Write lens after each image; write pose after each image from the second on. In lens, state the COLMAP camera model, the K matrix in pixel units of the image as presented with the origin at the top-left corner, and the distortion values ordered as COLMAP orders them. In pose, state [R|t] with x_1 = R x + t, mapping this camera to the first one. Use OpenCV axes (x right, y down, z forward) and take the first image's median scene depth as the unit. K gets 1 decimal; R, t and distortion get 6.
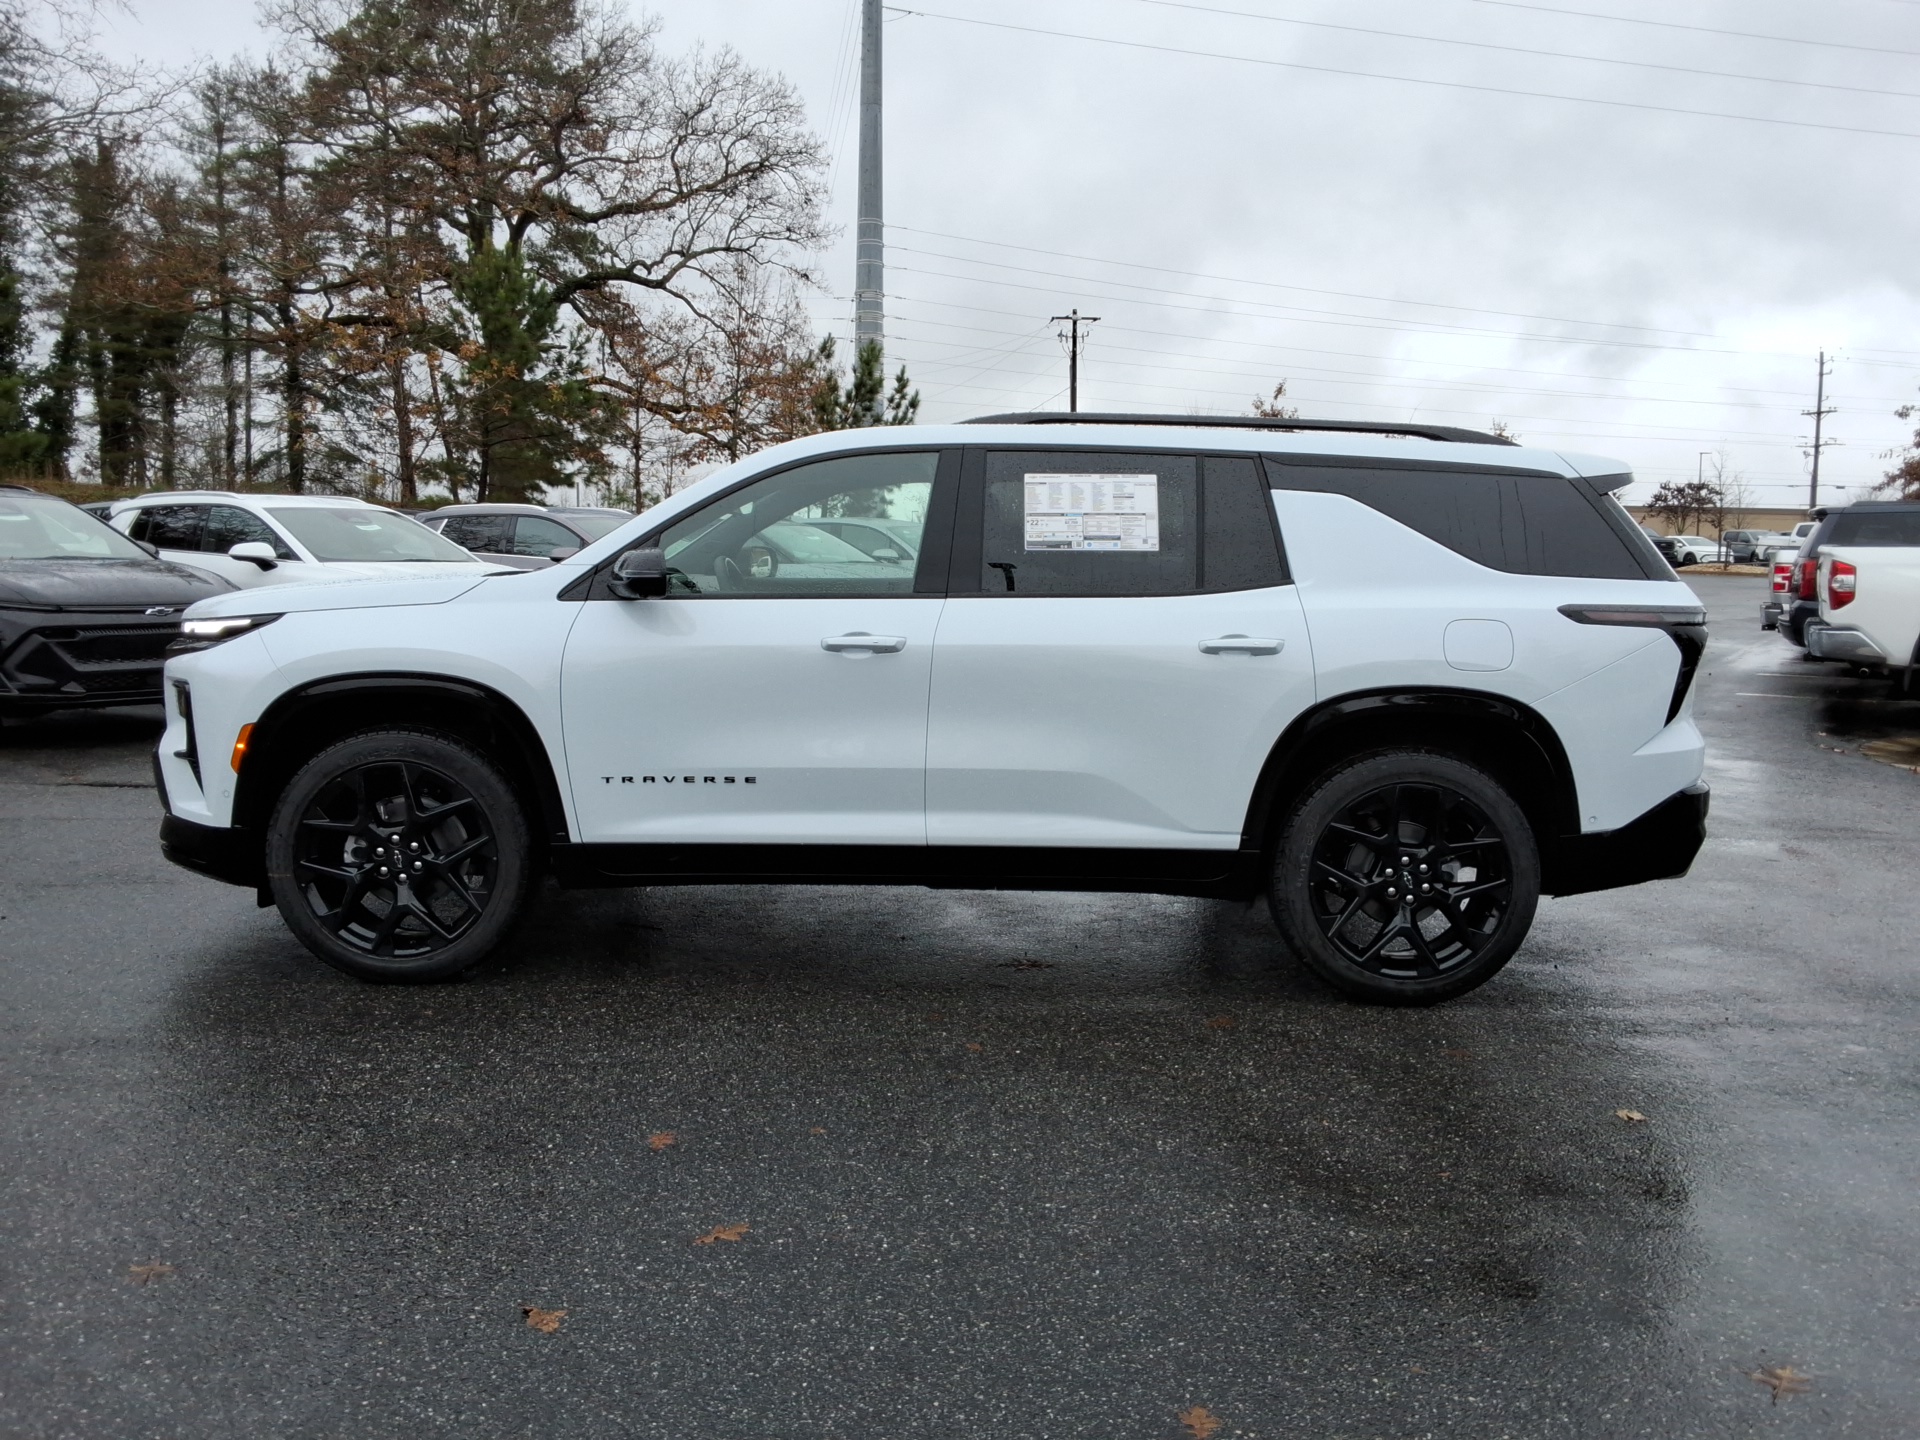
lens RADIAL K [[1524.4, 0, 966.2], [0, 1524.4, 710.4], [0, 0, 1]] dist [0.105281, -0.140669]
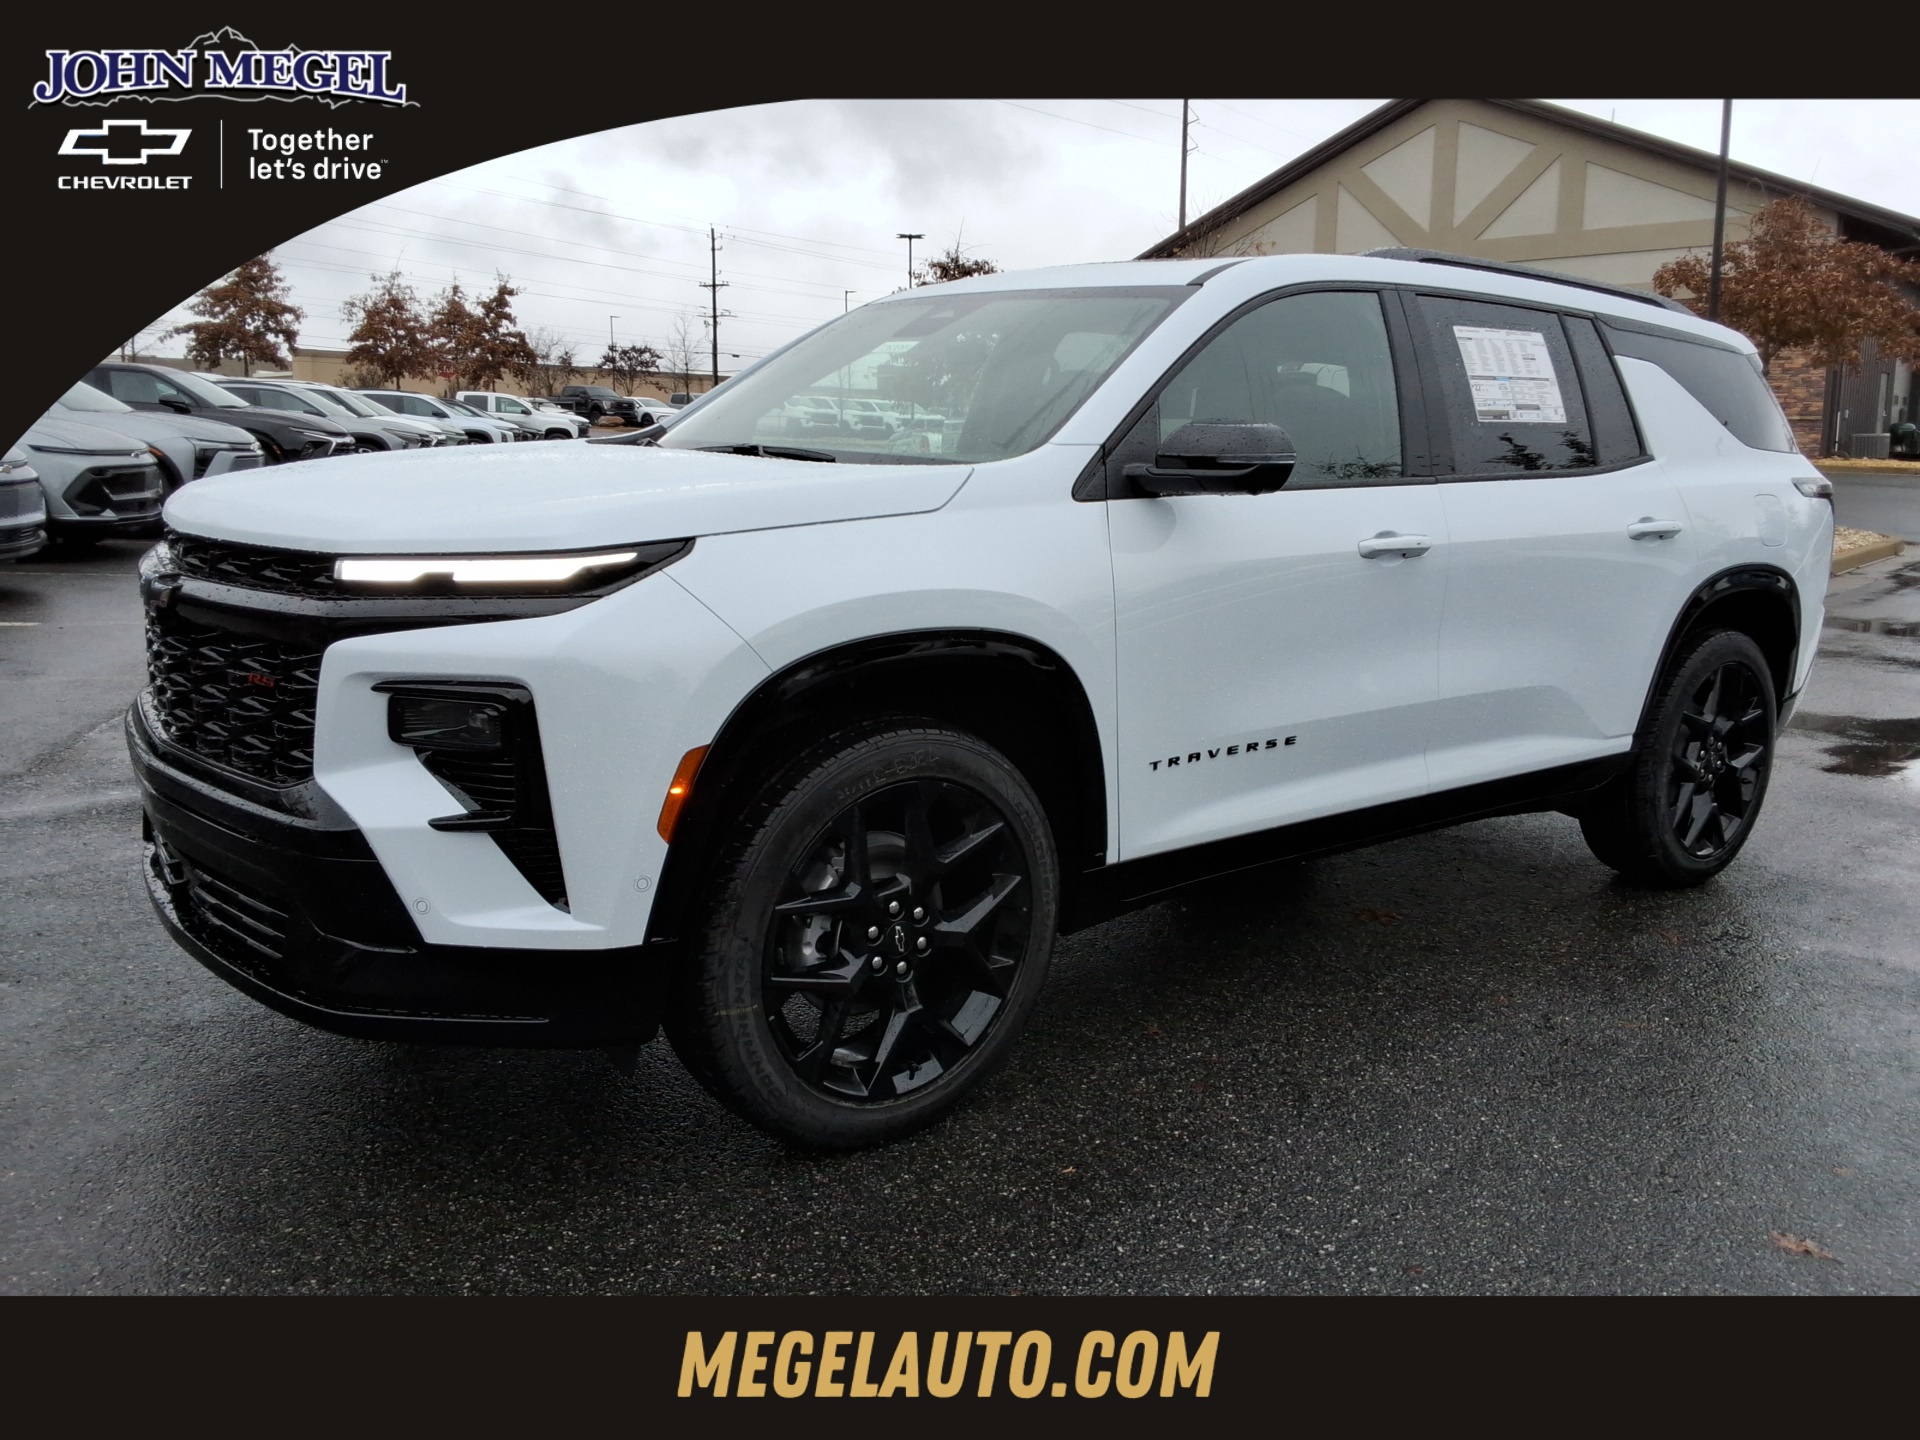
lens RADIAL K [[1524.4, 0, 957.4], [0, 1524.4, 728.4], [0, 0, 1]] dist [0.105281, -0.140669]
pose [[0.776055, -0.116562, 0.619800, -0.711975], [0.052394, 0.991290, 0.120822, -0.056851], [-0.628485, -0.061291, 0.775403, 0.524972]]
